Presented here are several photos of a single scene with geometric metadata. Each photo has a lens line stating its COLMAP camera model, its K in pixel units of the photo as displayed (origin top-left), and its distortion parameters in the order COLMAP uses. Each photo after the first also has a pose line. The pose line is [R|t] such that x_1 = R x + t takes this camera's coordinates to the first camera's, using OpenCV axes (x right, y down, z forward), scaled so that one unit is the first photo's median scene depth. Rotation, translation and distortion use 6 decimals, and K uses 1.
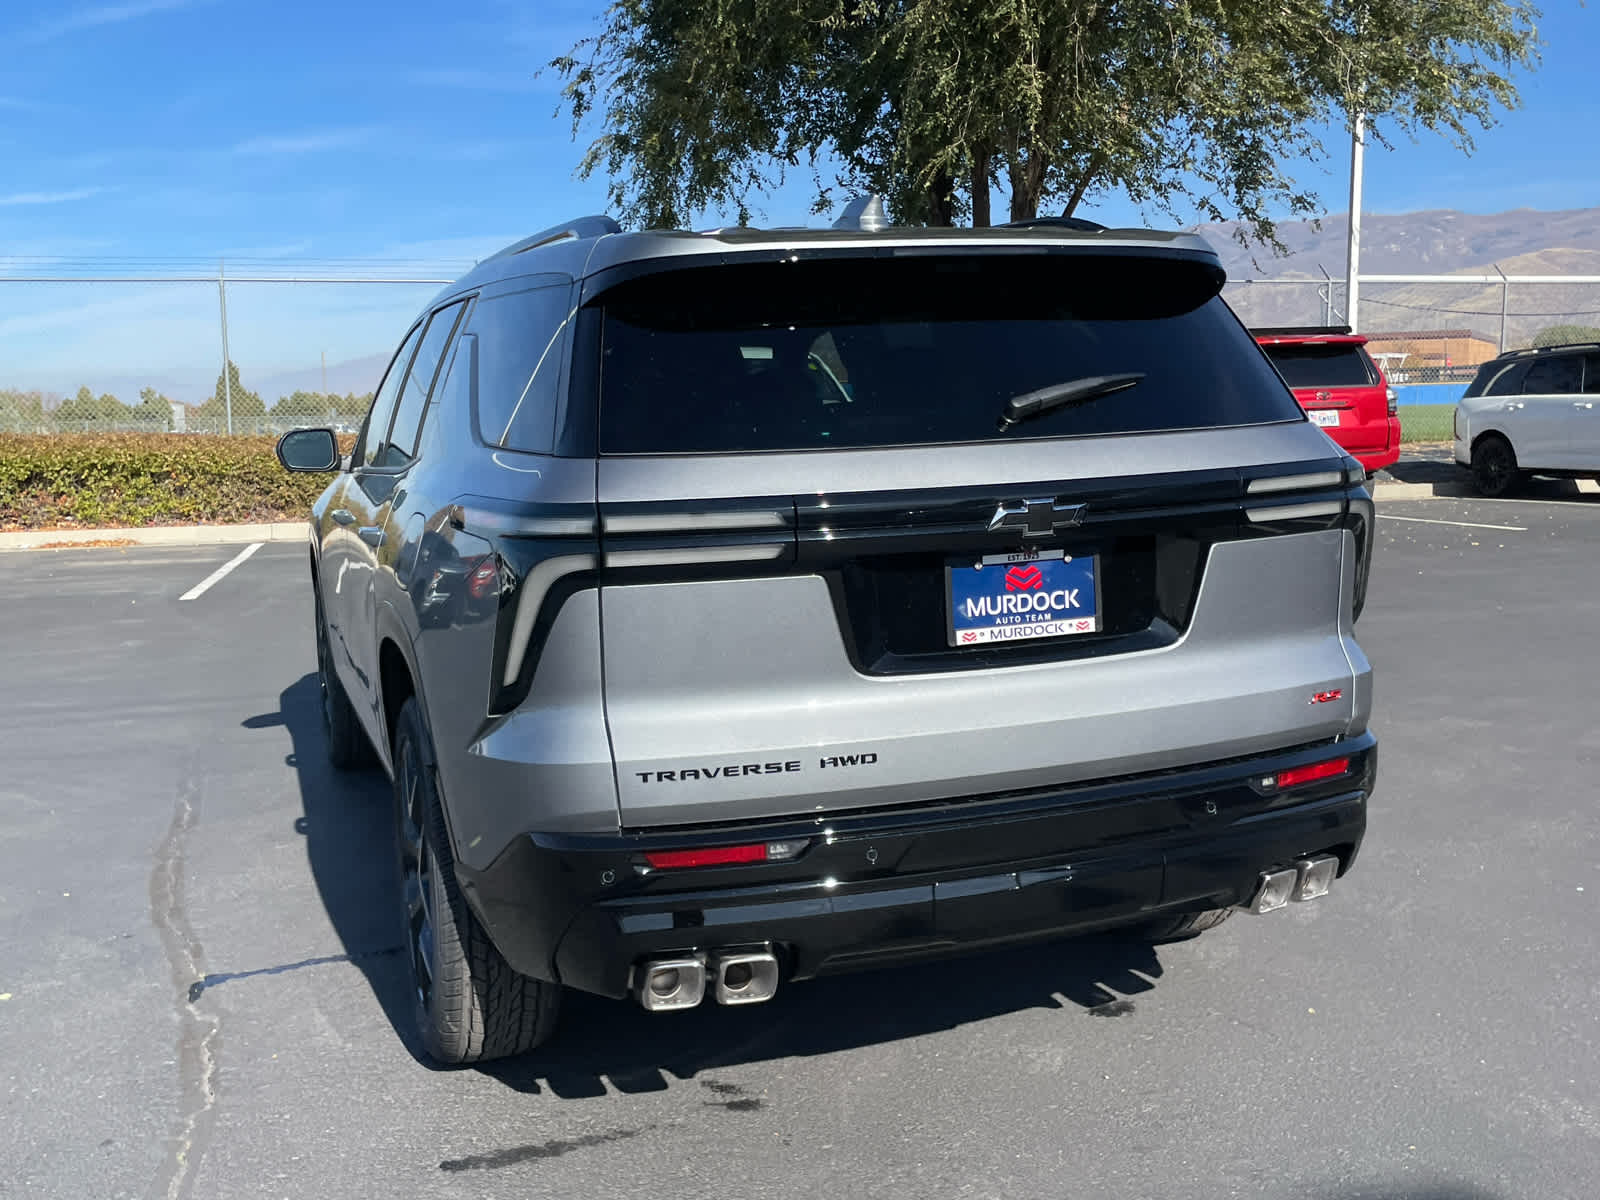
lens RADIAL K [[1575.8, 0, 816.7], [0, 1575.8, 563.5], [0, 0, 1]] dist [0.129526, -0.215441]
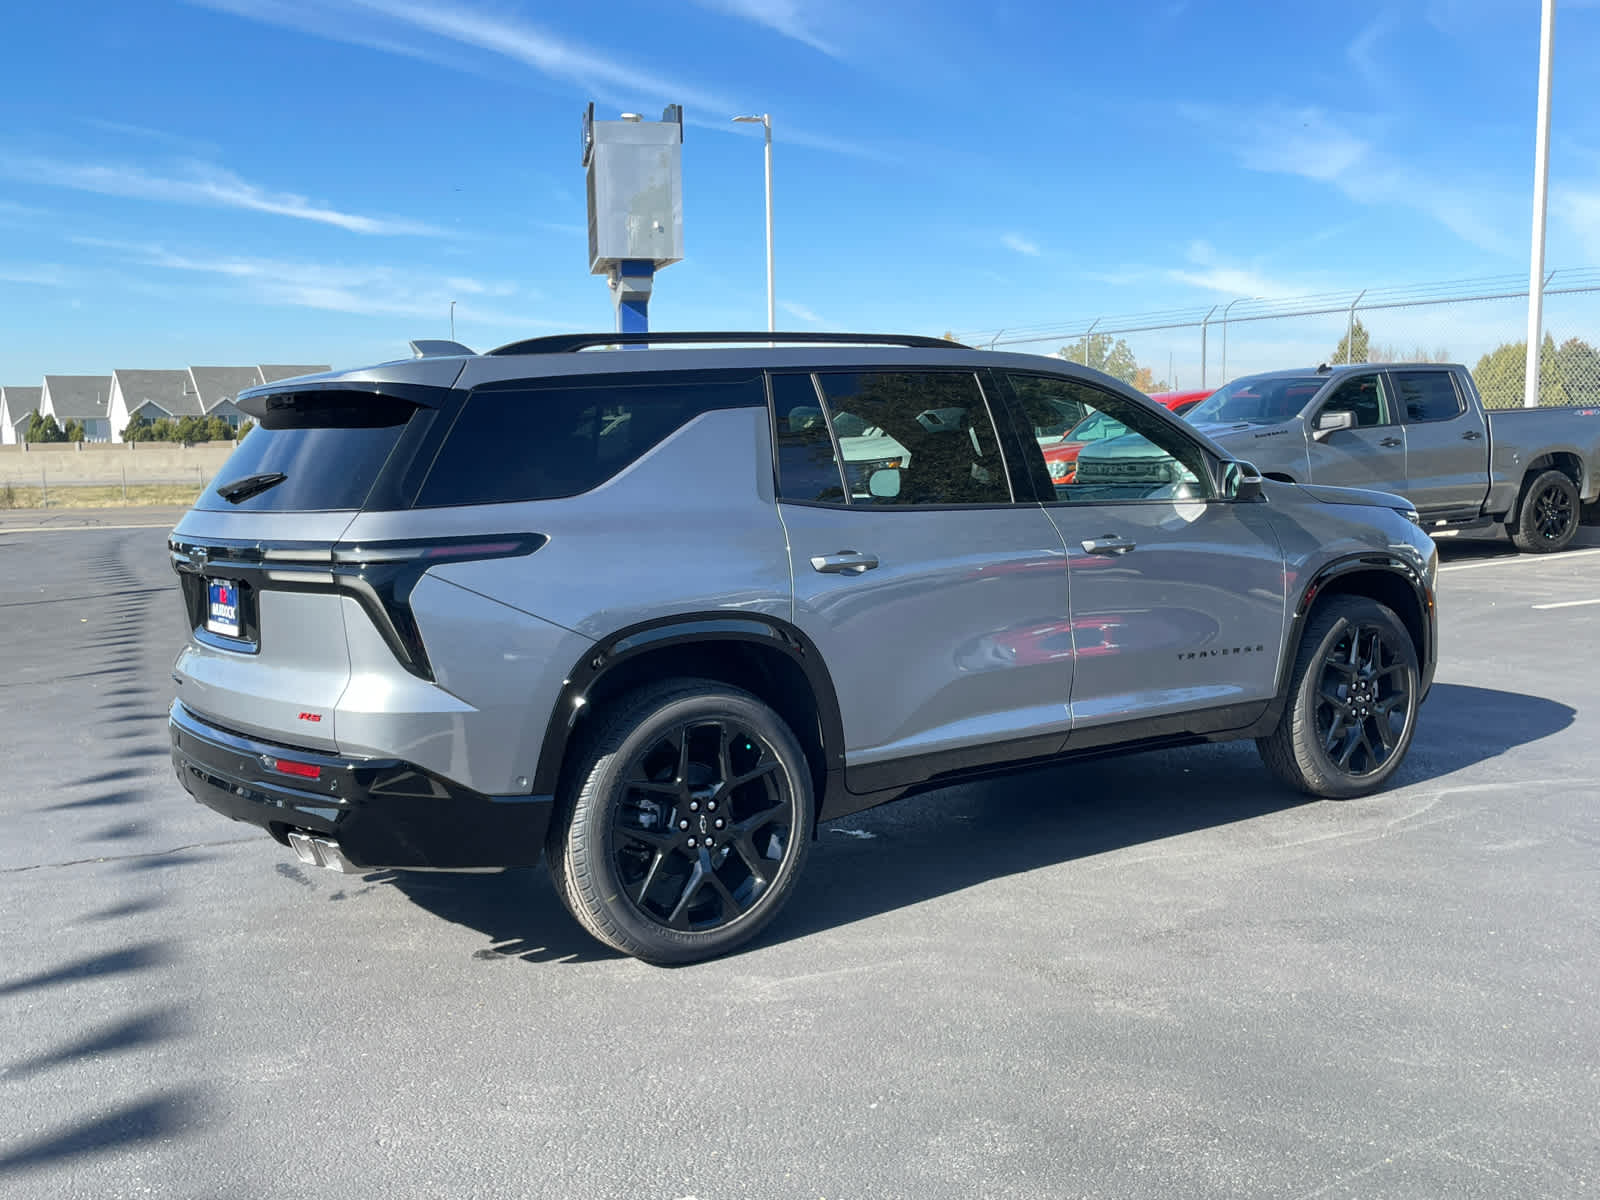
lens RADIAL K [[1579.7, 0, 824.3], [0, 1579.7, 583.8], [0, 0, 1]] dist [0.118247, -0.187229]
pose [[0.266546, 0.108834, -0.957658, 1.807157], [-0.079280, 0.992713, 0.090752, -0.194392], [0.960556, 0.051733, 0.273232, 1.105676]]
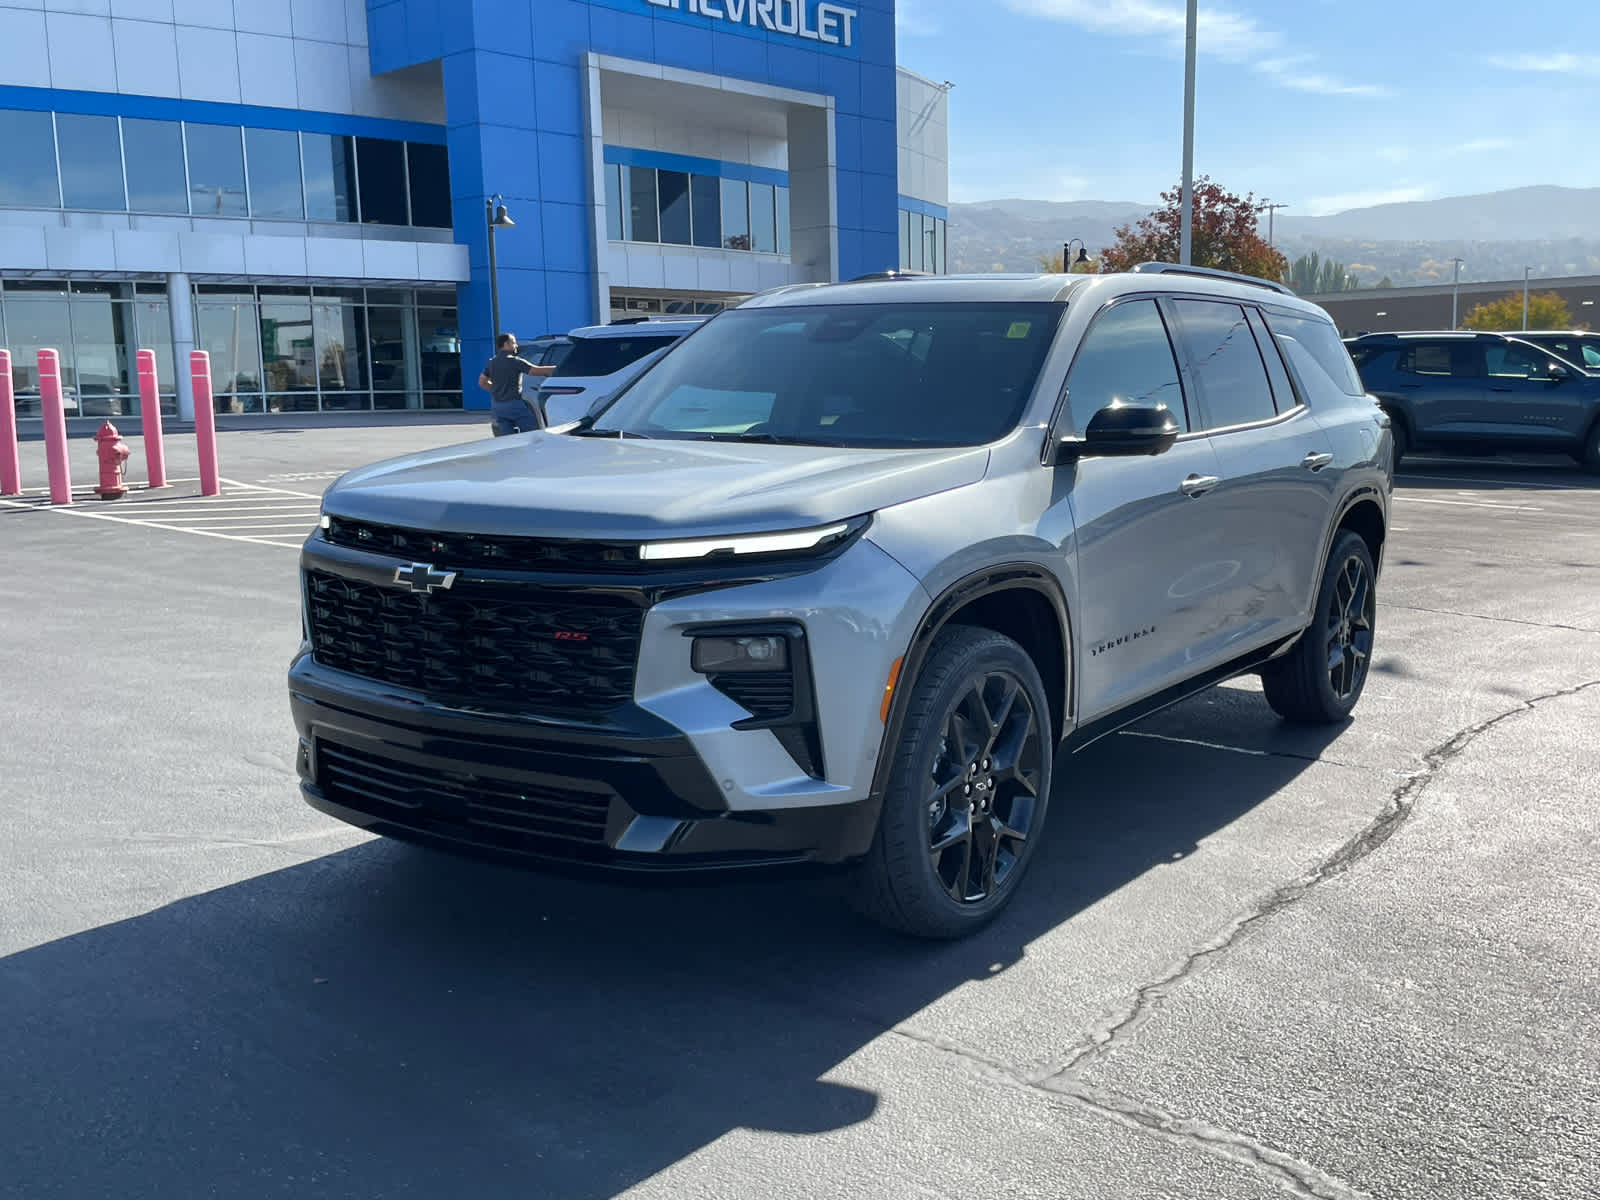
lens RADIAL K [[1579.7, 0, 824.3], [0, 1579.7, 583.8], [0, 0, 1]] dist [0.118247, -0.187229]
pose [[-0.562045, -0.077821, 0.823438, -1.730124], [0.104199, 0.980970, 0.163831, -0.271203], [-0.820517, 0.177882, -0.543240, 3.021939]]
